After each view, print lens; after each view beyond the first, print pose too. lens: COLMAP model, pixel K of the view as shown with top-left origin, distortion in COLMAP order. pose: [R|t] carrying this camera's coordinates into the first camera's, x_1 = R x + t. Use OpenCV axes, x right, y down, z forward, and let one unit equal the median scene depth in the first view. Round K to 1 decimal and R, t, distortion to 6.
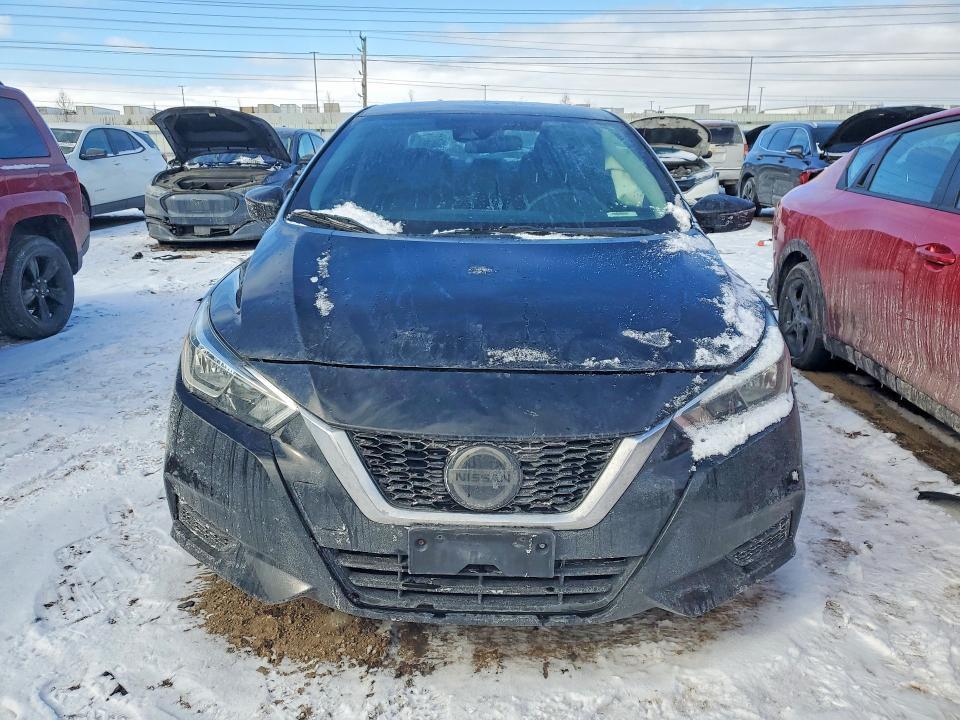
lens RADIAL K [[770.7, 0, 480.5], [0, 770.7, 364.6], [0, 0, 1]] dist [0.017645, -0.005084]
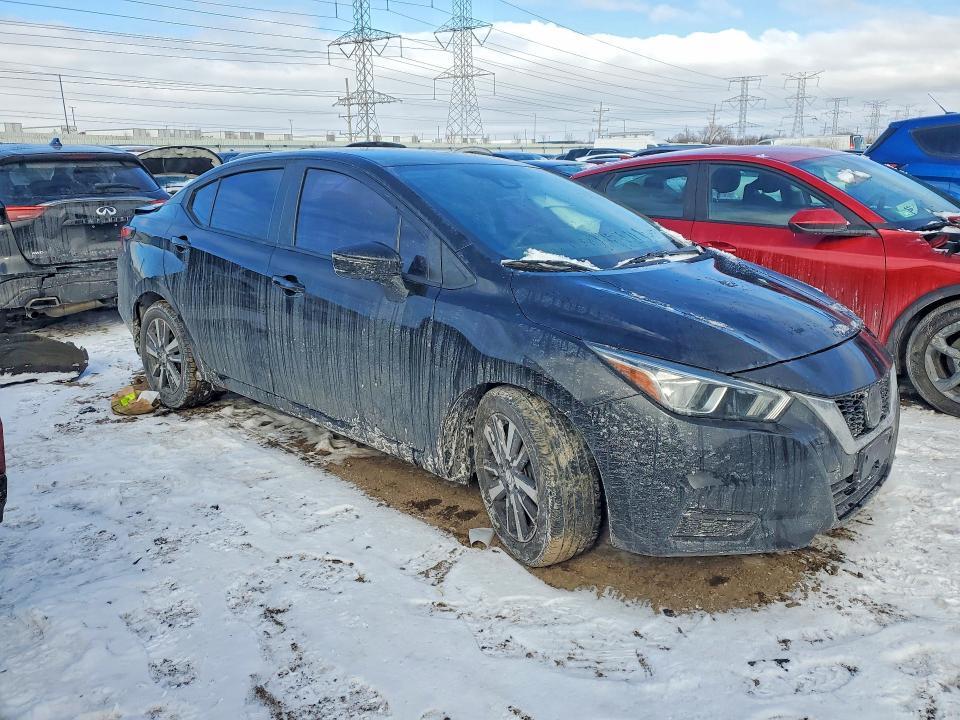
lens RADIAL K [[770.7, 0, 481.6], [0, 770.7, 355.4], [0, 0, 1]] dist [0.017645, -0.005084]
pose [[0.636698, -0.187418, 0.747990, -1.082963], [0.212479, 0.975103, 0.063459, -0.148151], [-0.741261, 0.118528, 0.660669, 0.344354]]
